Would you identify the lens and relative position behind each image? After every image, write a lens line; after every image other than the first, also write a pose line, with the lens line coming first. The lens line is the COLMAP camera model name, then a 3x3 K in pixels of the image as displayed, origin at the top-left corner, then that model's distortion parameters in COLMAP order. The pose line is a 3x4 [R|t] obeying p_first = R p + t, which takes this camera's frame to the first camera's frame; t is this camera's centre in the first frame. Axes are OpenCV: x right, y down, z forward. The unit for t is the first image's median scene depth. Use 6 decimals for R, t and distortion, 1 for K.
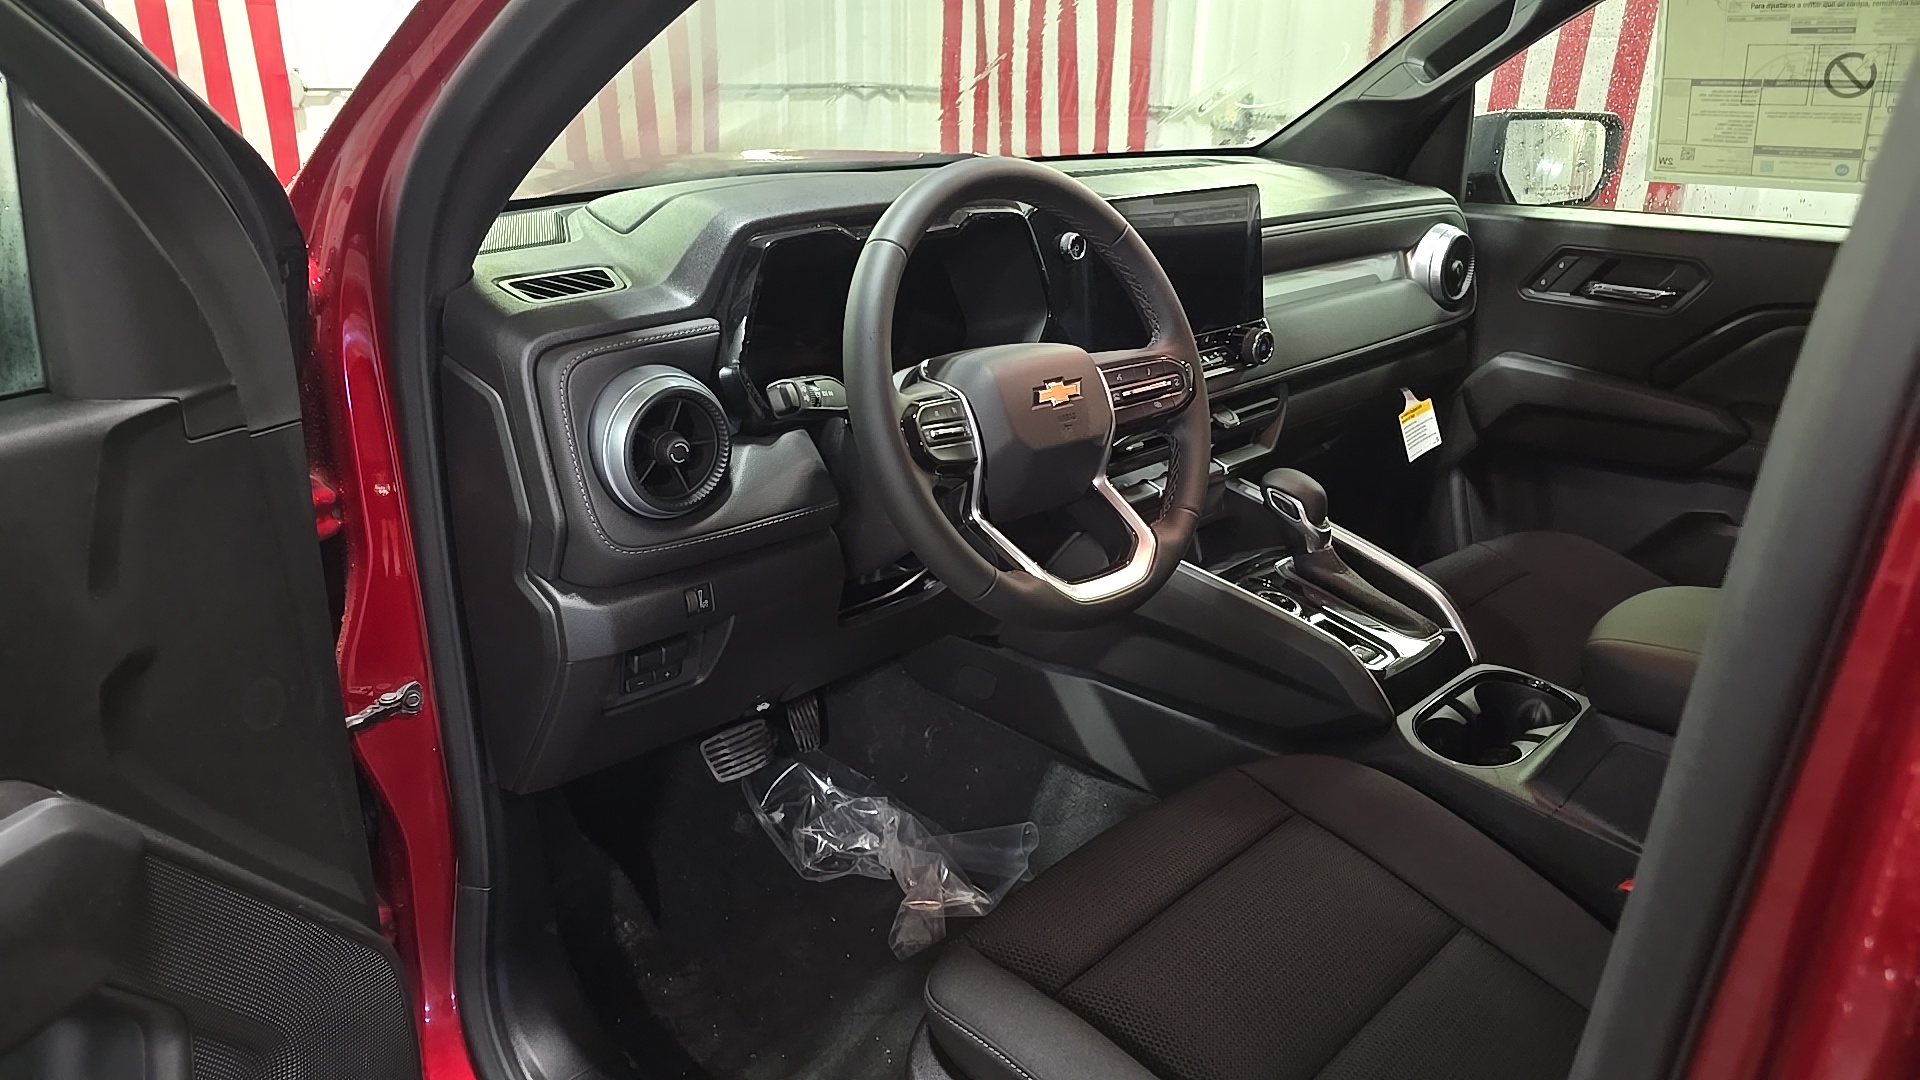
lens RADIAL K [[1271.8, 0, 960.5], [0, 1271.8, 544.1], [0, 0, 1]] dist [0.043909, -0.030981]
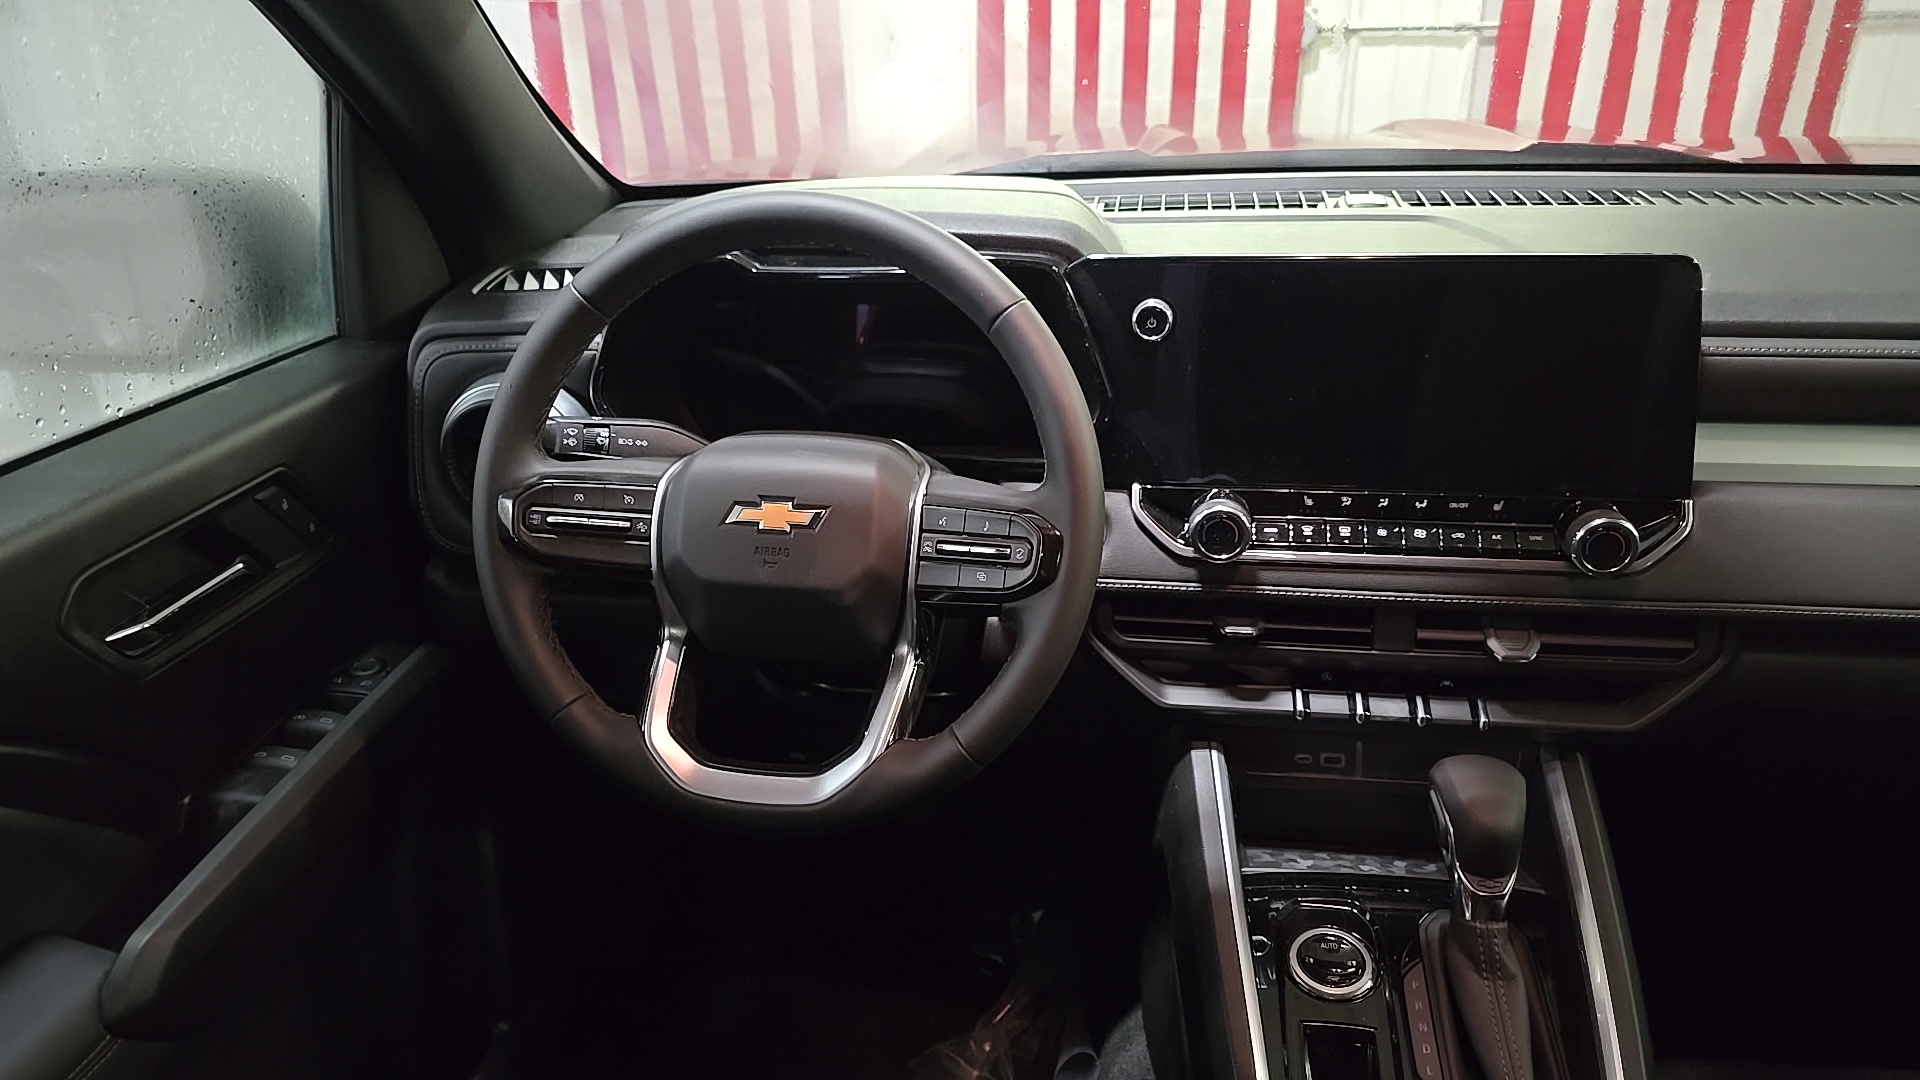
lens RADIAL K [[1271.8, 0, 963.2], [0, 1271.8, 539.8], [0, 0, 1]] dist [0.043909, -0.030981]
pose [[0.608411, 0.295053, -0.736736, 0.475626], [-0.257474, 0.951492, 0.168433, -0.178085], [0.750695, 0.087214, 0.654866, 0.418341]]
